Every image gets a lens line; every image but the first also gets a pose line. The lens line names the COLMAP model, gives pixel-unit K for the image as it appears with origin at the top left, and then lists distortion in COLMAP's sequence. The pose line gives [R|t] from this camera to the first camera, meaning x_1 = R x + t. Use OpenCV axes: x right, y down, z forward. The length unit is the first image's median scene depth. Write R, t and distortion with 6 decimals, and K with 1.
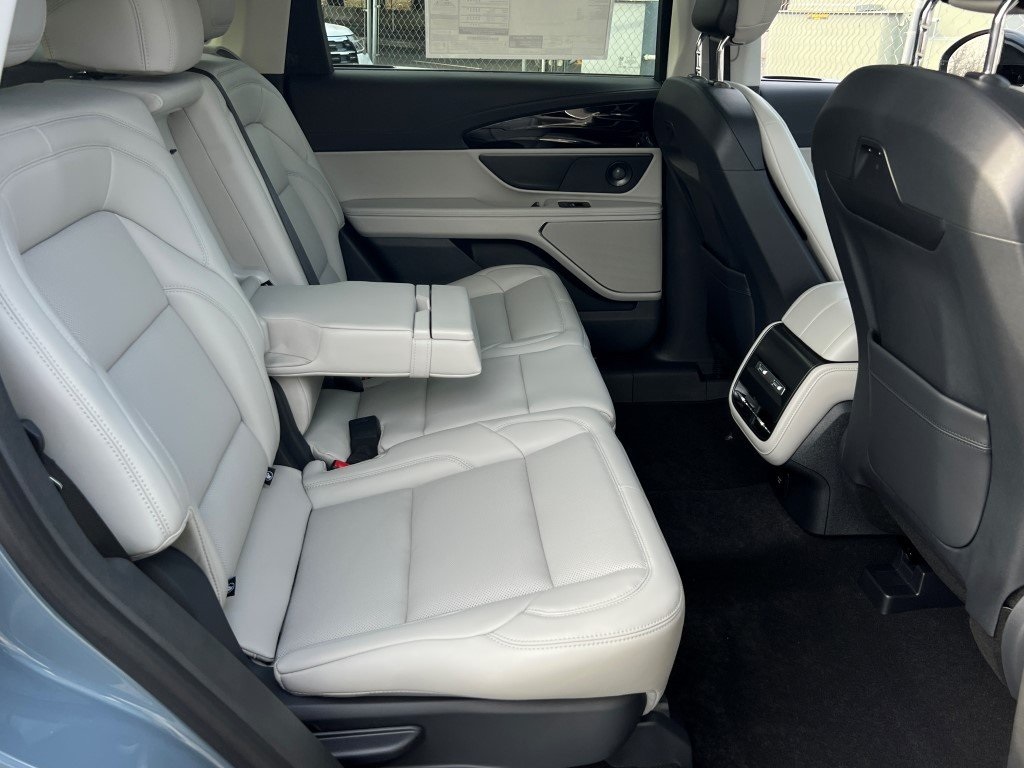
lens RADIAL K [[830.5, 0, 512.0], [0, 830.5, 384.0], [0, 0, 1]] dist [0.003510, -0.005149]
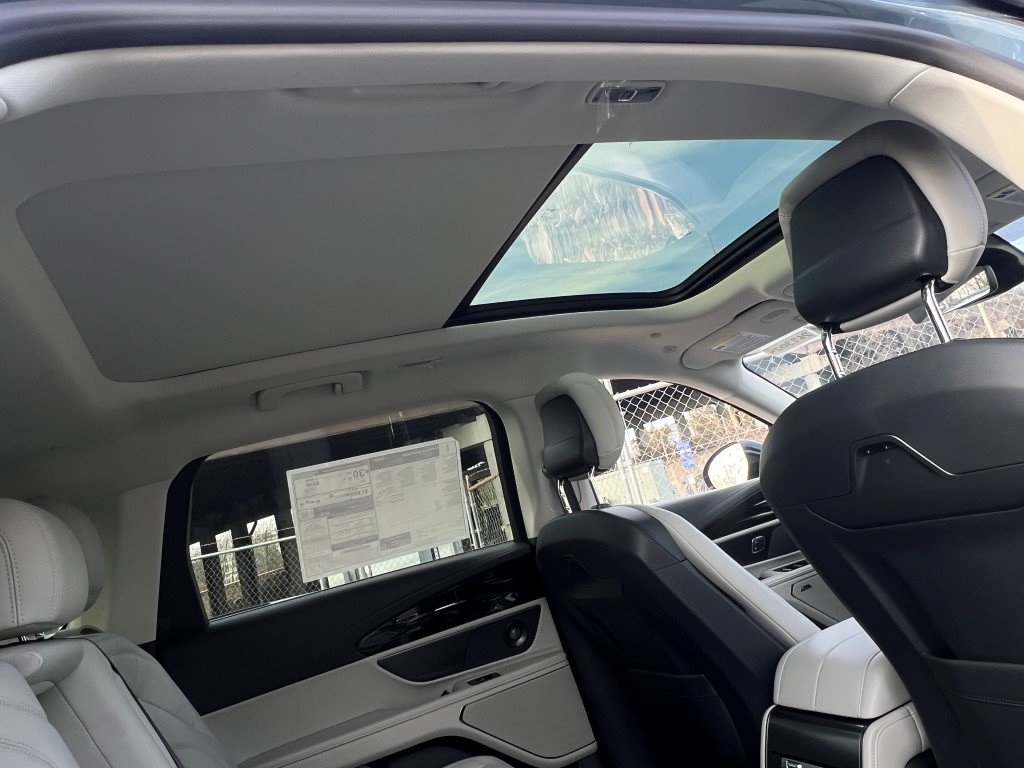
lens RADIAL K [[708.1, 0, 512.0], [0, 708.1, 384.0], [0, 0, 1]] dist [0.001093, -0.002583]
pose [[0.926430, -0.212807, 0.310549, -0.086931], [0.356895, 0.758975, -0.544594, -0.016100], [-0.119805, 0.615361, 0.779087, 0.151391]]
